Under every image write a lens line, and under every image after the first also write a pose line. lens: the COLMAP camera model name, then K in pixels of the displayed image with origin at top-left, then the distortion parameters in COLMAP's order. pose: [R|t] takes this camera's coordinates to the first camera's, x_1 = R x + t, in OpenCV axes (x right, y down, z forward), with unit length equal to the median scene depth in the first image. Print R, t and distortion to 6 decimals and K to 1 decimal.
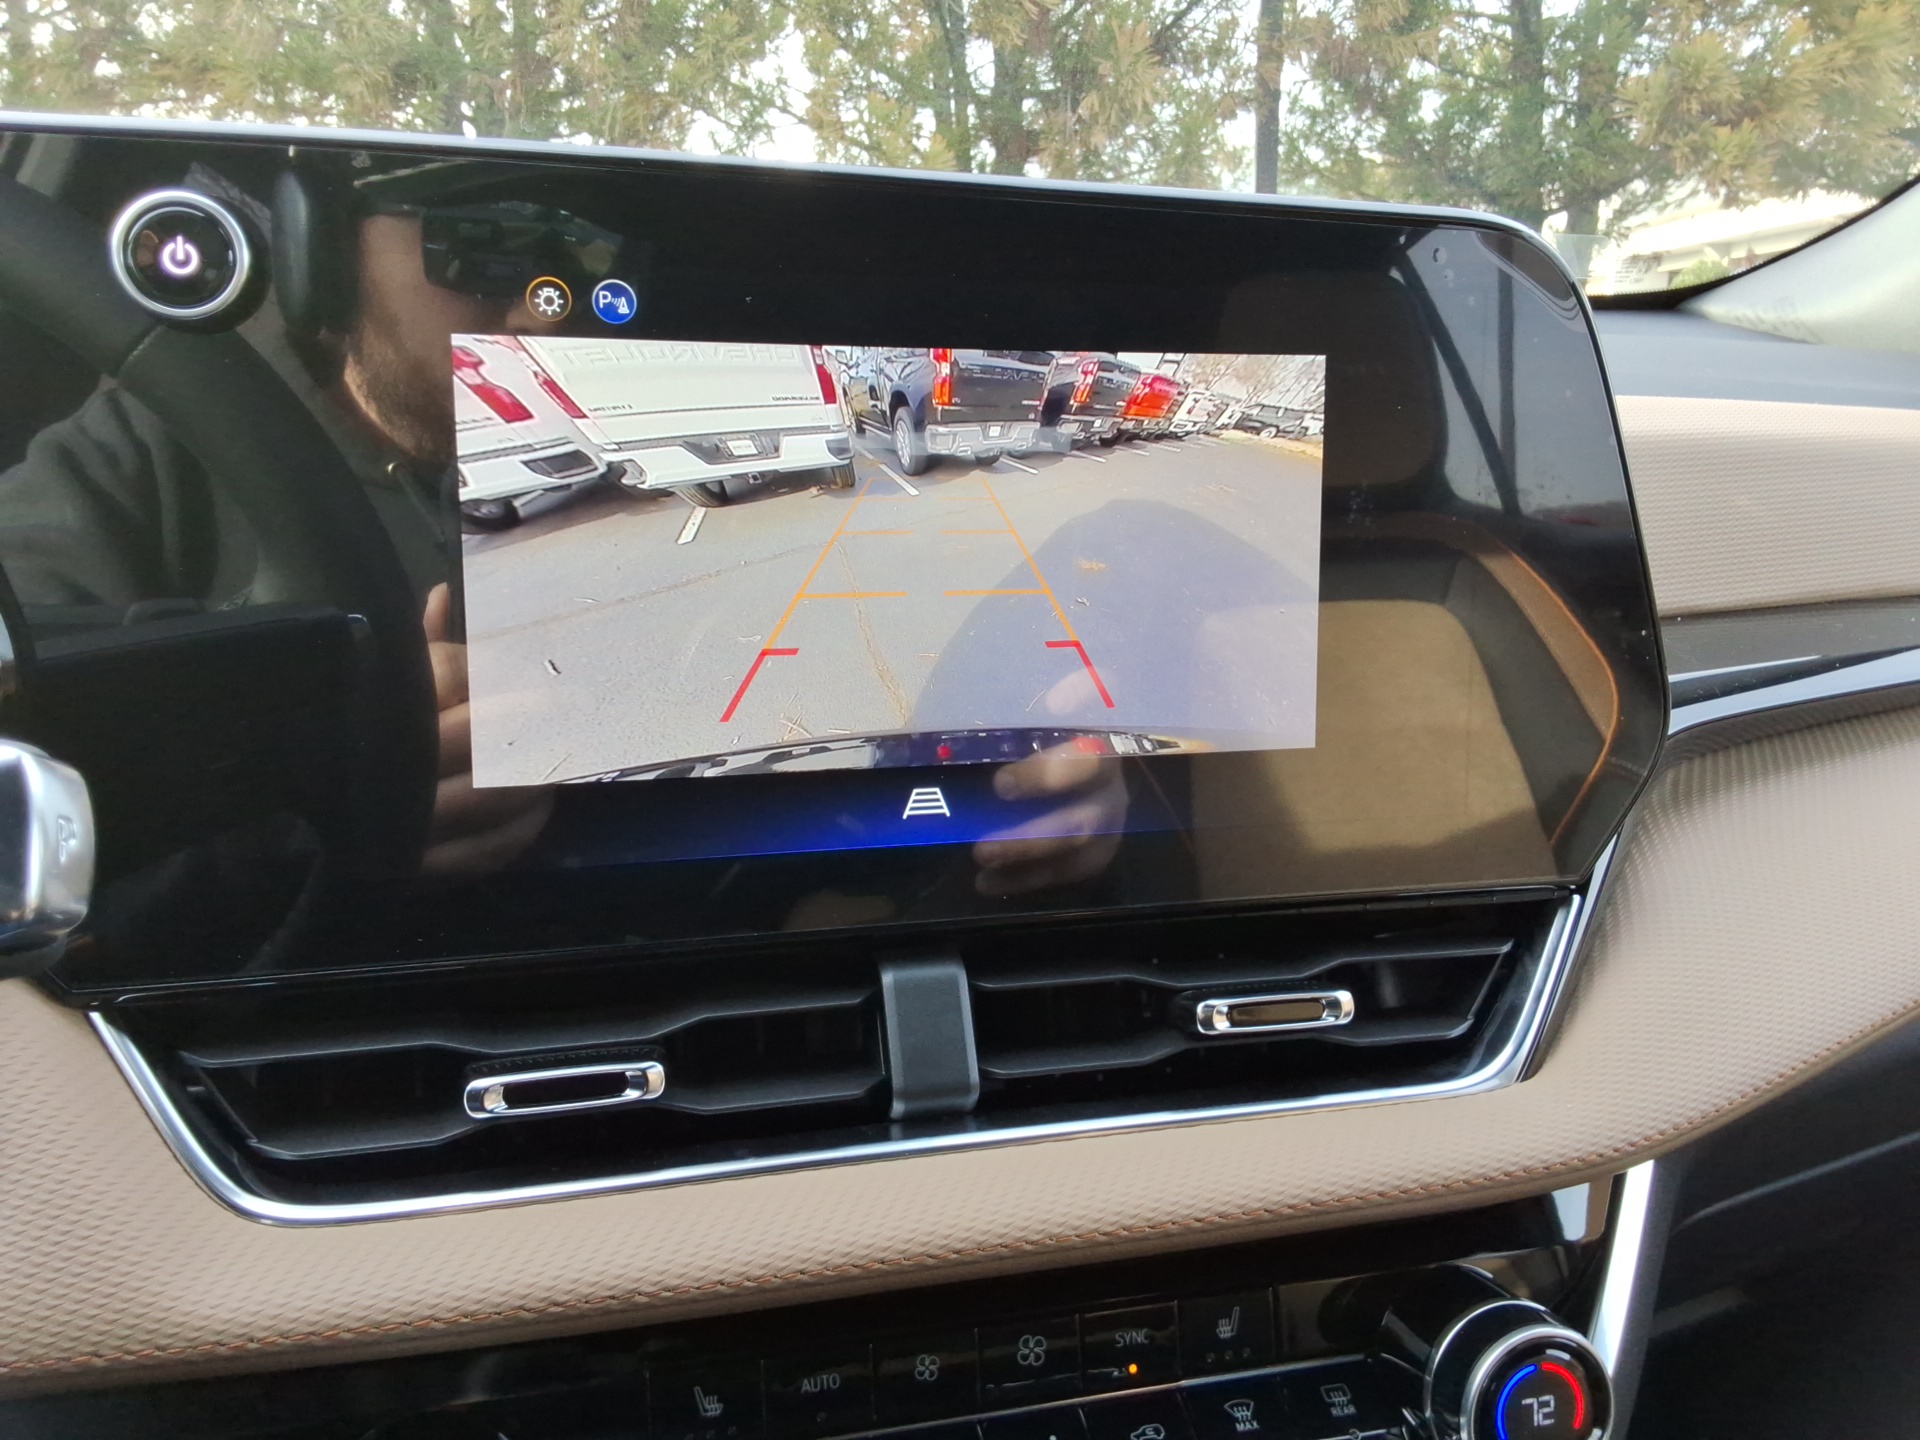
lens RADIAL K [[1520.0, 0, 960.6], [0, 1520.0, 699.6], [0, 0, 1]] dist [0.093397, -0.137721]
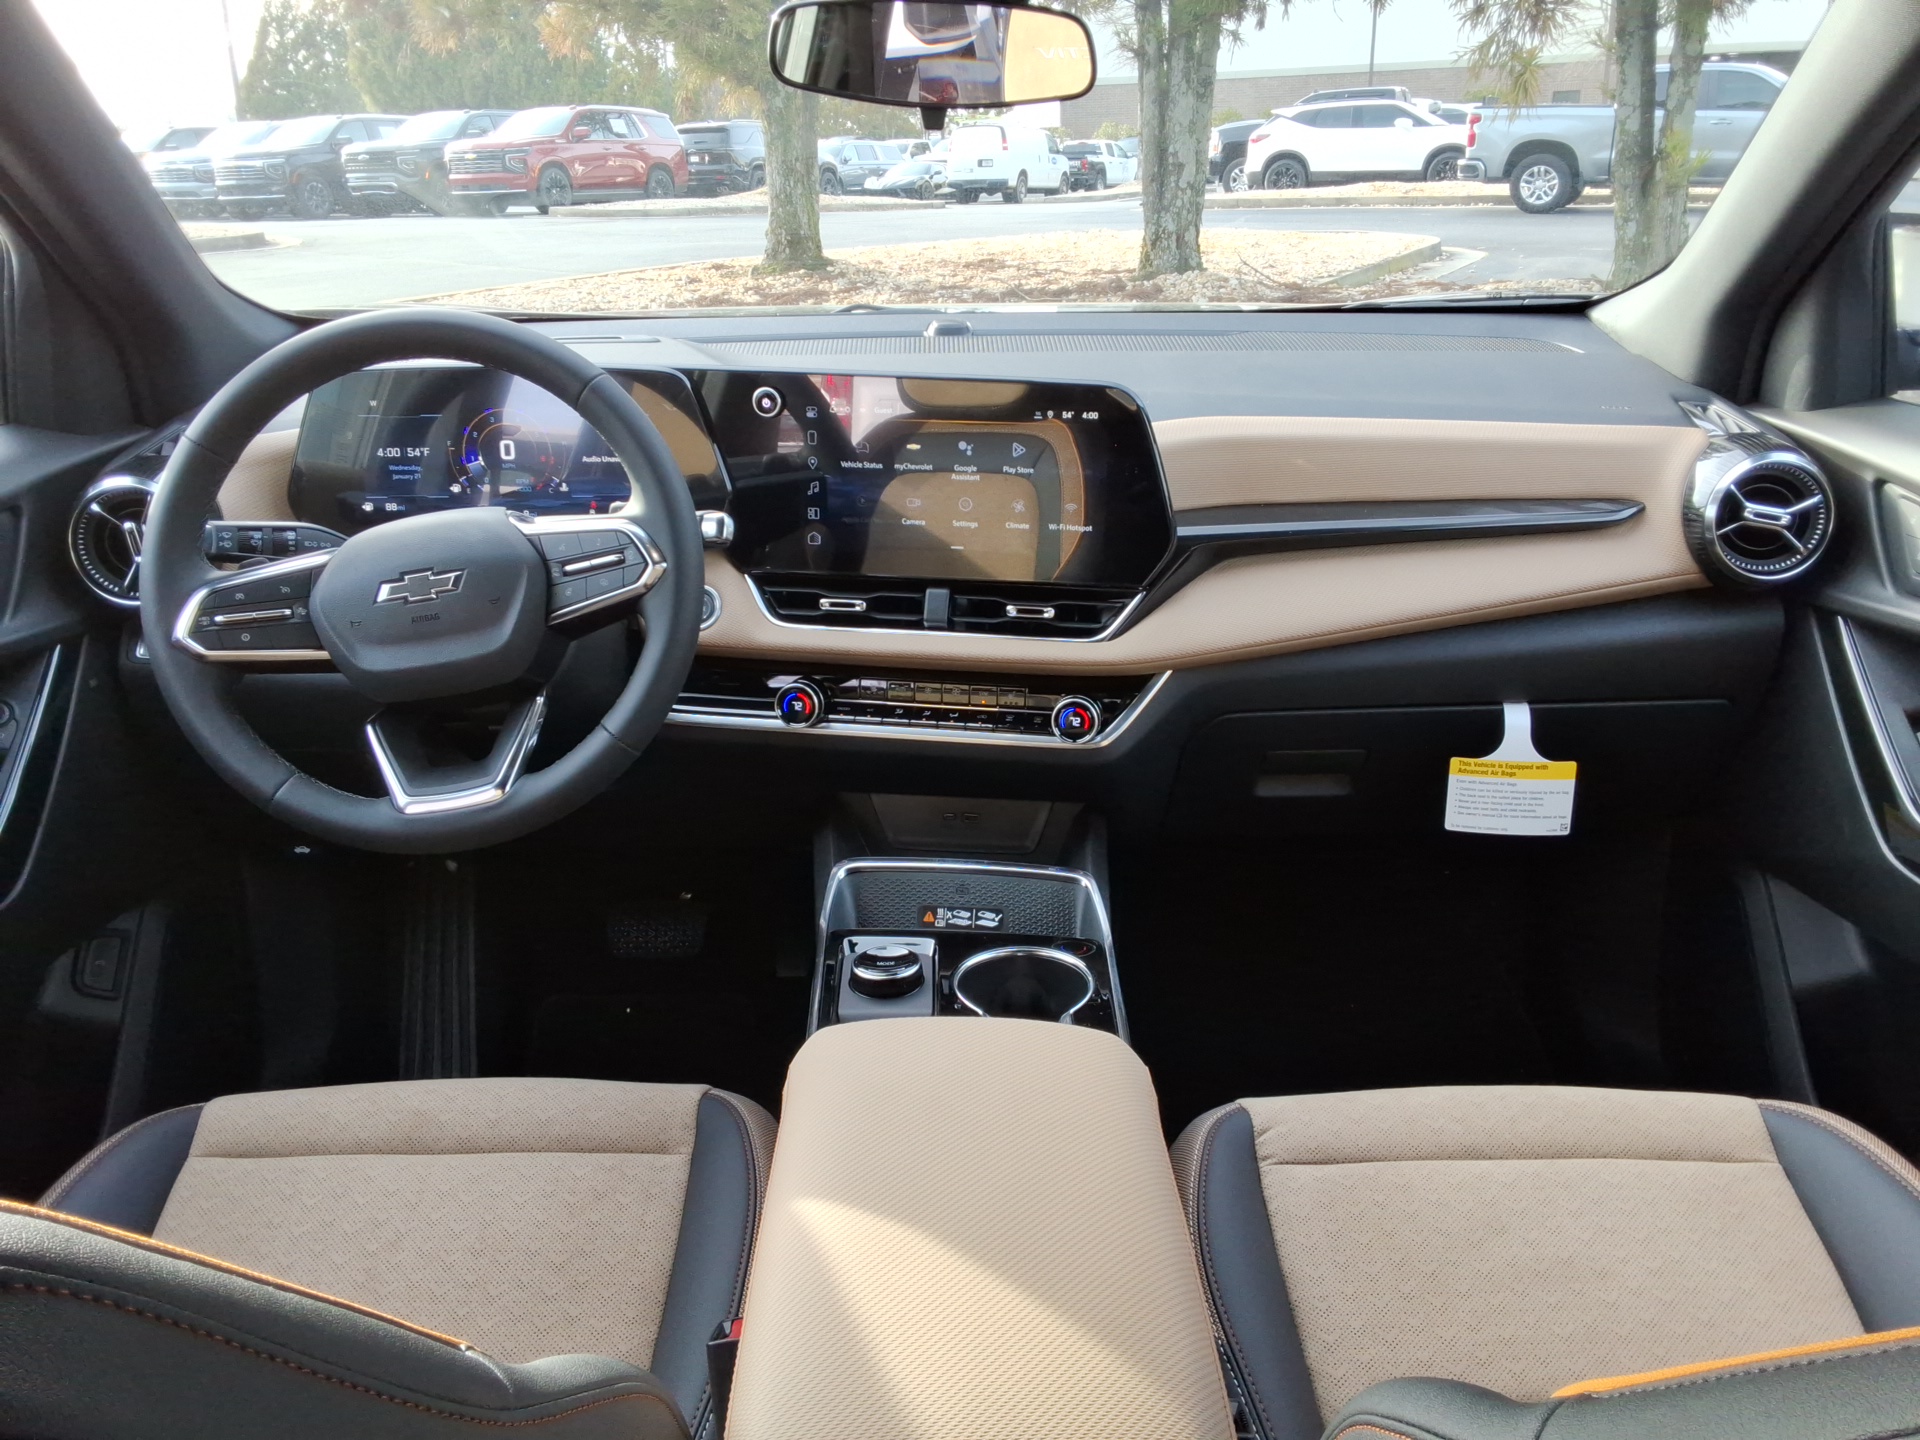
lens RADIAL K [[1520.0, 0, 960.9], [0, 1520.0, 701.6], [0, 0, 1]] dist [0.093397, -0.137721]
pose [[0.899800, 0.134614, -0.415016, 1.470271], [-0.069852, 0.983390, 0.167523, -0.162585], [0.430674, -0.121748, 0.894258, -2.118680]]
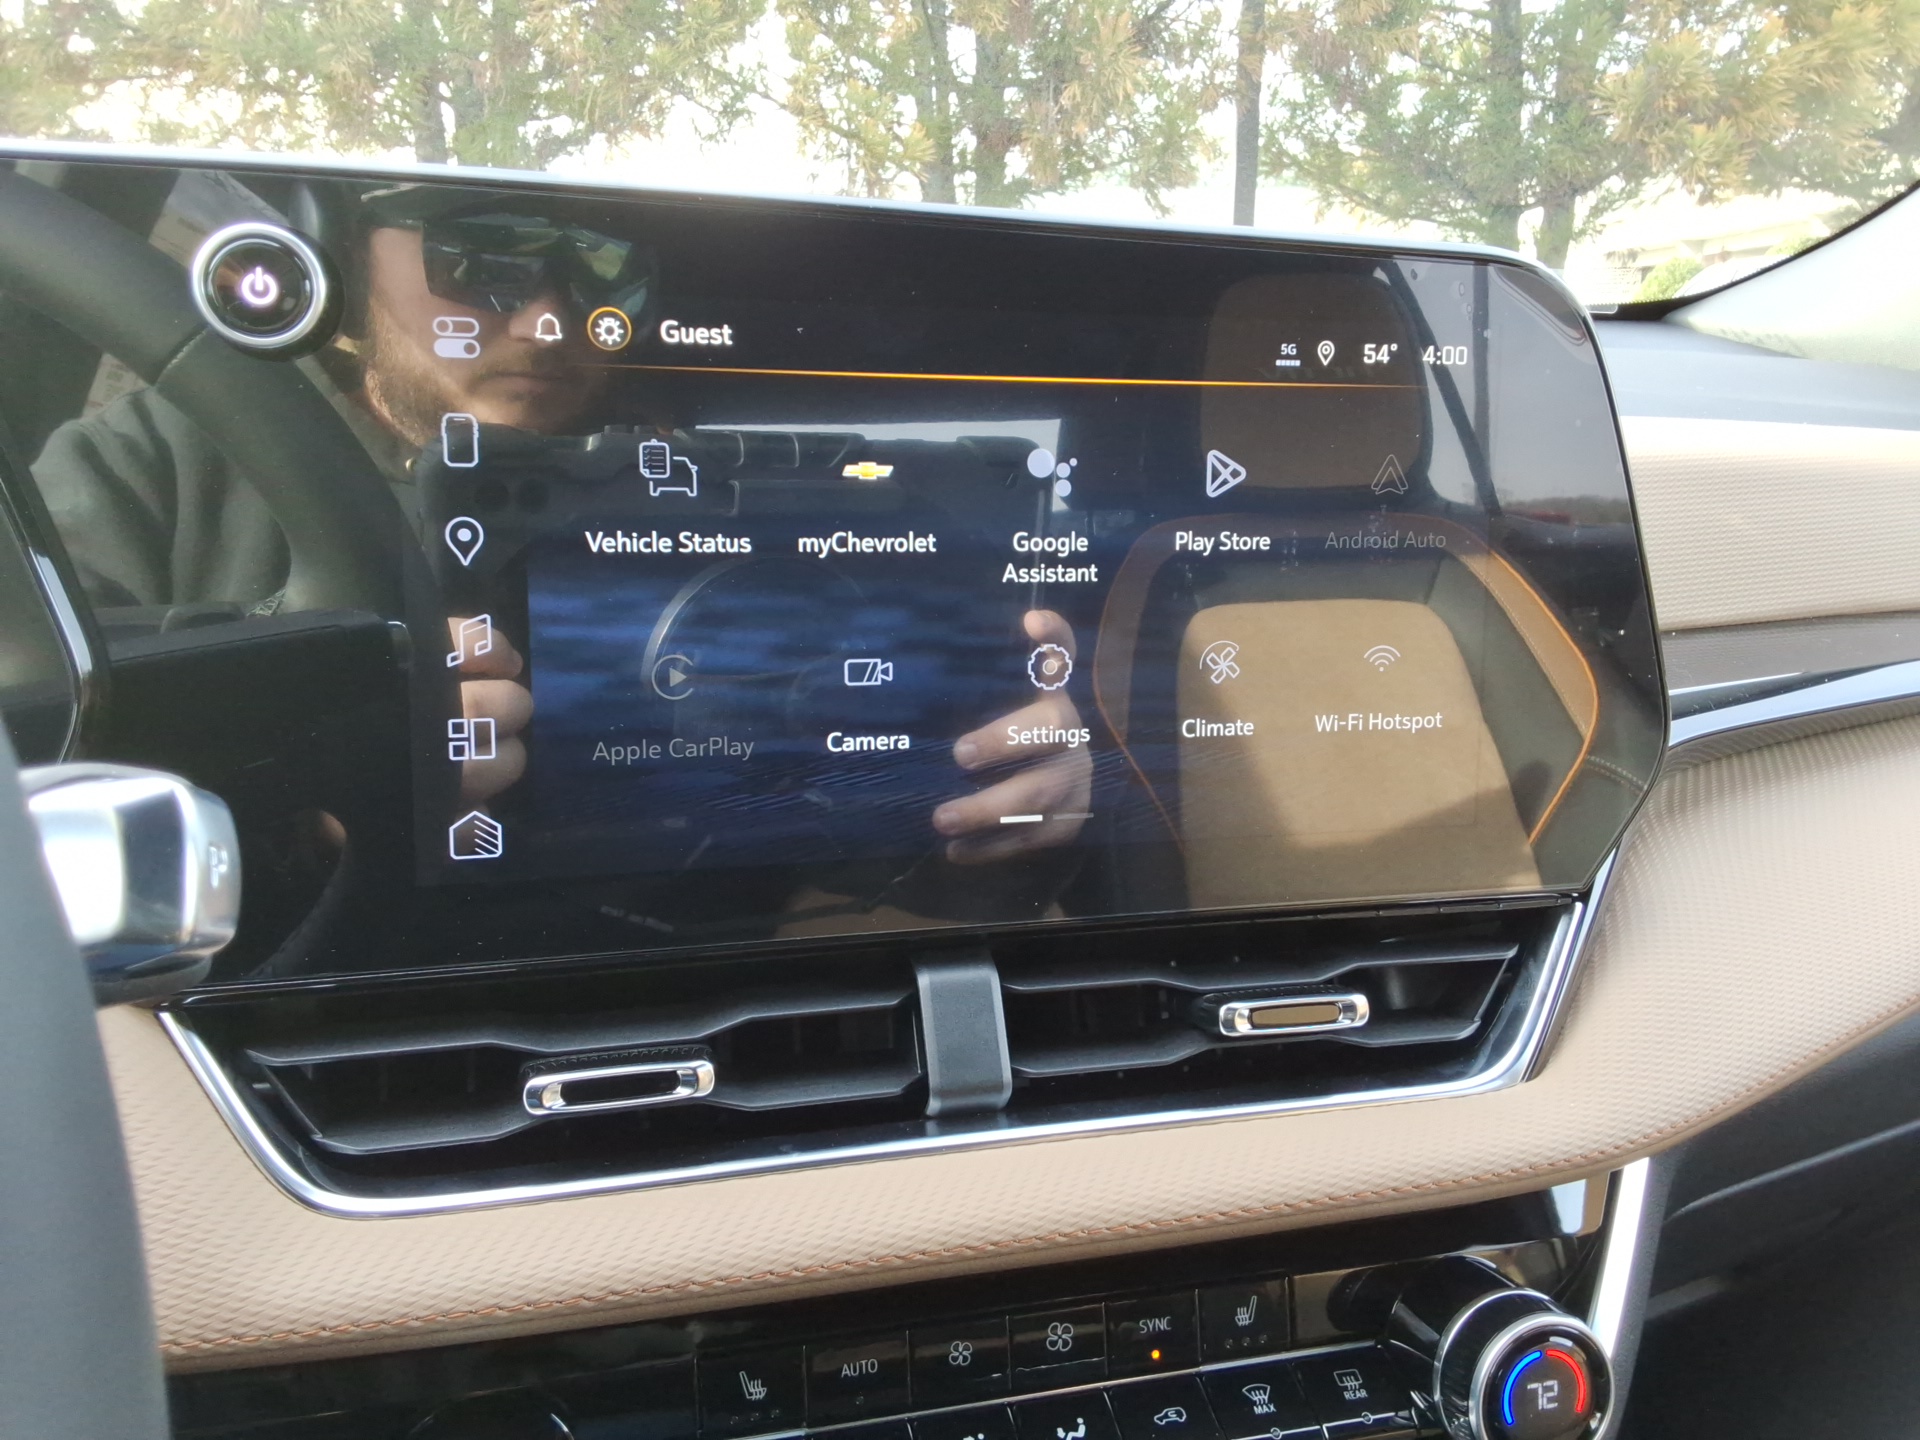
lens RADIAL K [[1520.0, 0, 951.1], [0, 1520.0, 702.9], [0, 0, 1]] dist [0.093397, -0.137721]
pose [[0.999865, 0.006982, 0.014866, -0.042400], [-0.007173, 0.999892, 0.012857, -0.019057], [-0.014775, -0.012962, 0.999807, -0.035348]]
